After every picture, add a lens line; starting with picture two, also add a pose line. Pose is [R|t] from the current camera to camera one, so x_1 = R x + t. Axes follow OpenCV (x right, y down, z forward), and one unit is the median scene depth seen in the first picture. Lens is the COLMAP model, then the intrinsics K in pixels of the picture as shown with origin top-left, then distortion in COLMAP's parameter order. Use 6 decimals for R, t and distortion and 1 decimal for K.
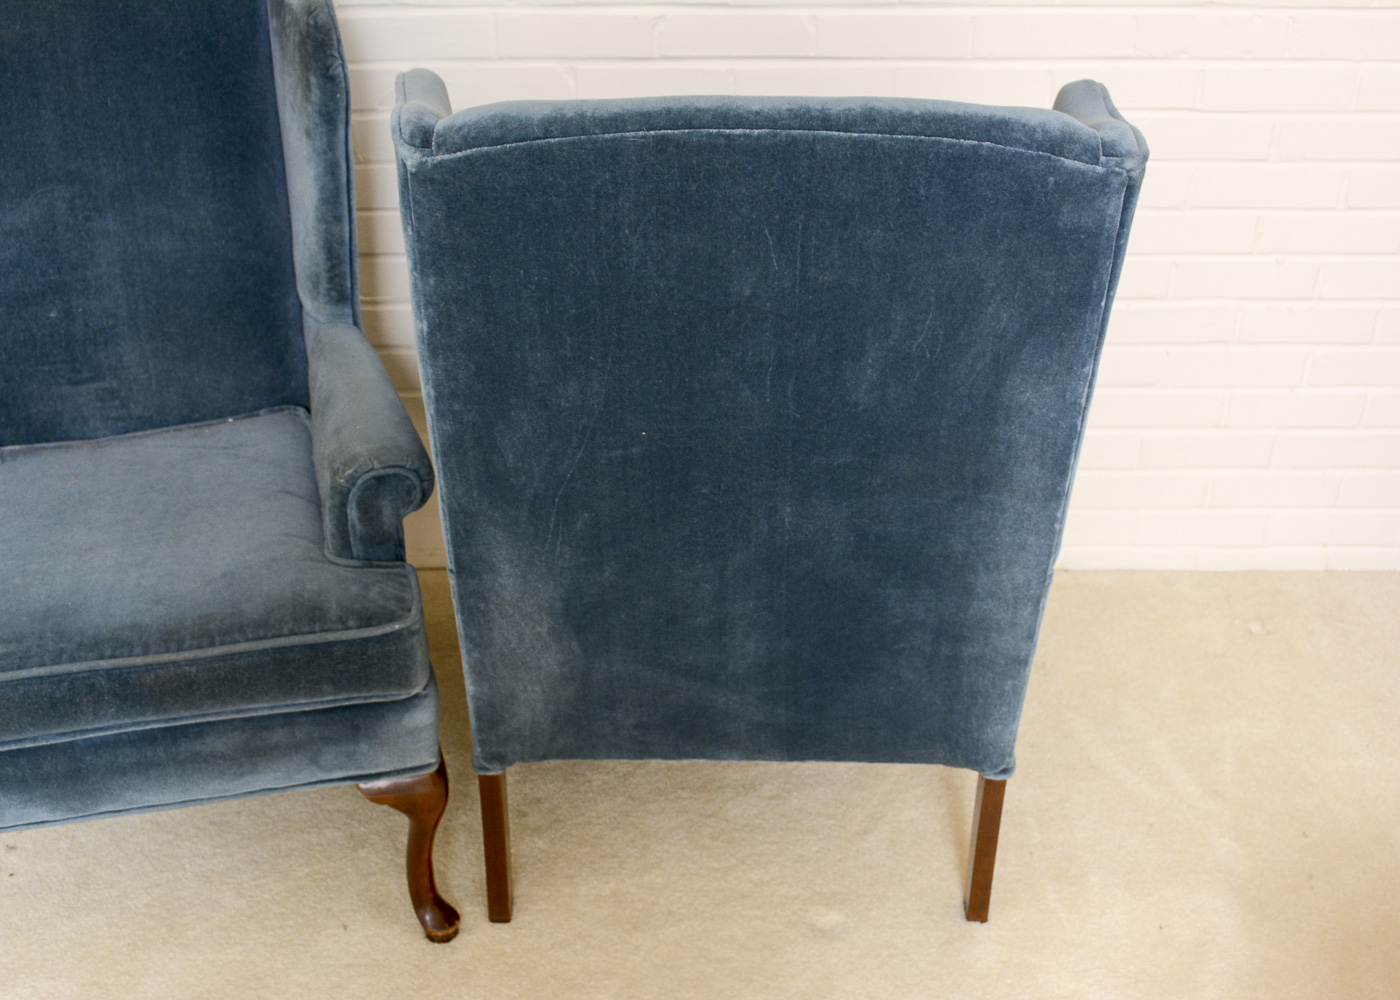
lens RADIAL K [[1528.6, 0, 694.9], [0, 1528.6, 499.9], [0, 0, 1]] dist [-0.062772, 0.000000]
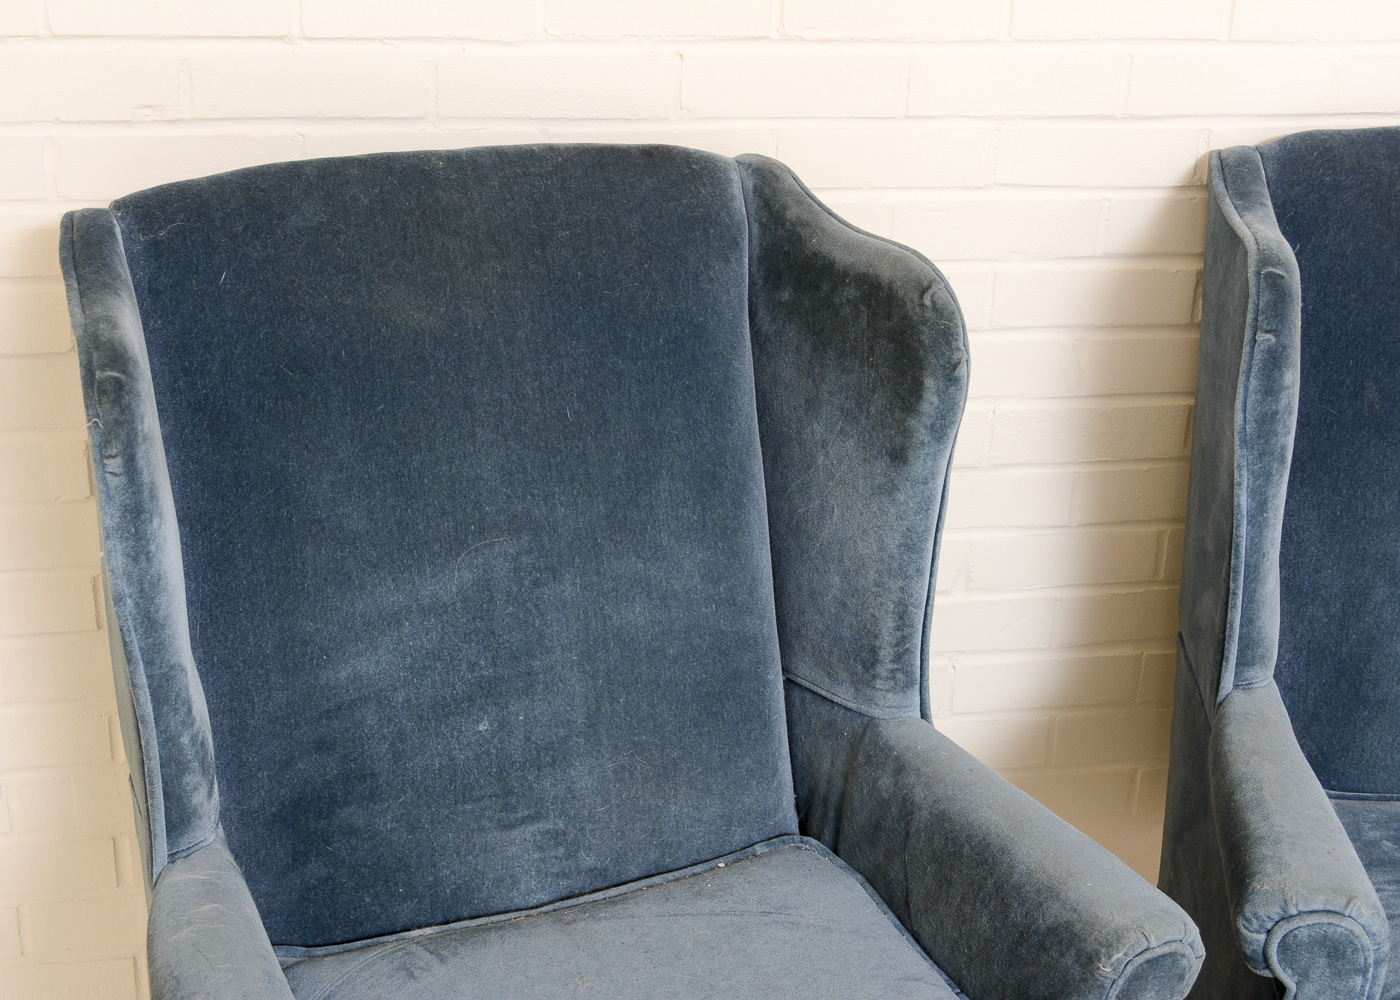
lens RADIAL K [[2004.2, 0, 669.4], [0, 2004.2, 517.9], [0, 0, 1]] dist [-0.036911, 0.000000]
pose [[0.987615, -0.041005, 0.151446, -0.476291], [0.061941, 0.988739, -0.136230, -0.088756], [-0.144154, 0.143924, 0.979033, 0.107340]]
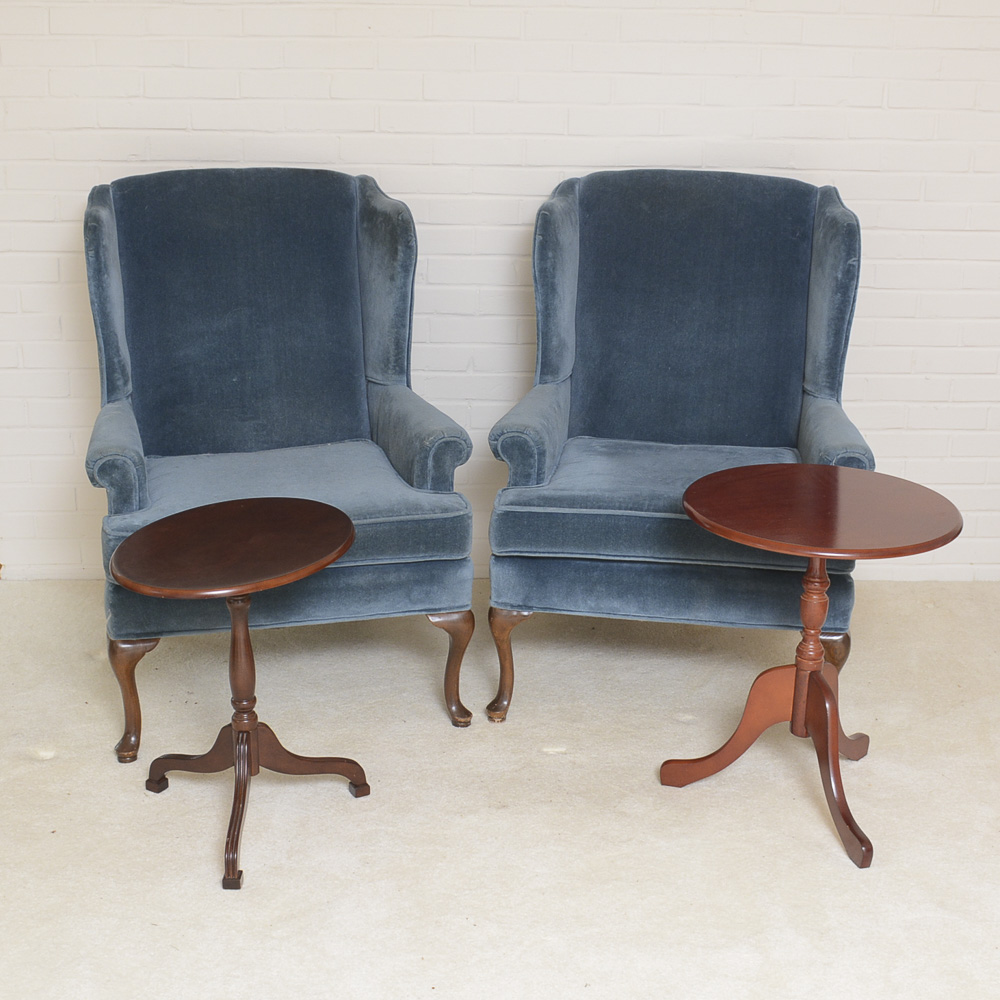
lens RADIAL K [[1472.9, 0, 502.9], [0, 1472.9, 497.0], [0, 0, 1]] dist [-0.111147, 0.000000]
pose [[0.999230, 0.001413, 0.039204, -0.180751], [0.006935, 0.977254, -0.211958, 0.376405], [-0.038612, 0.212067, 0.976492, -0.652660]]
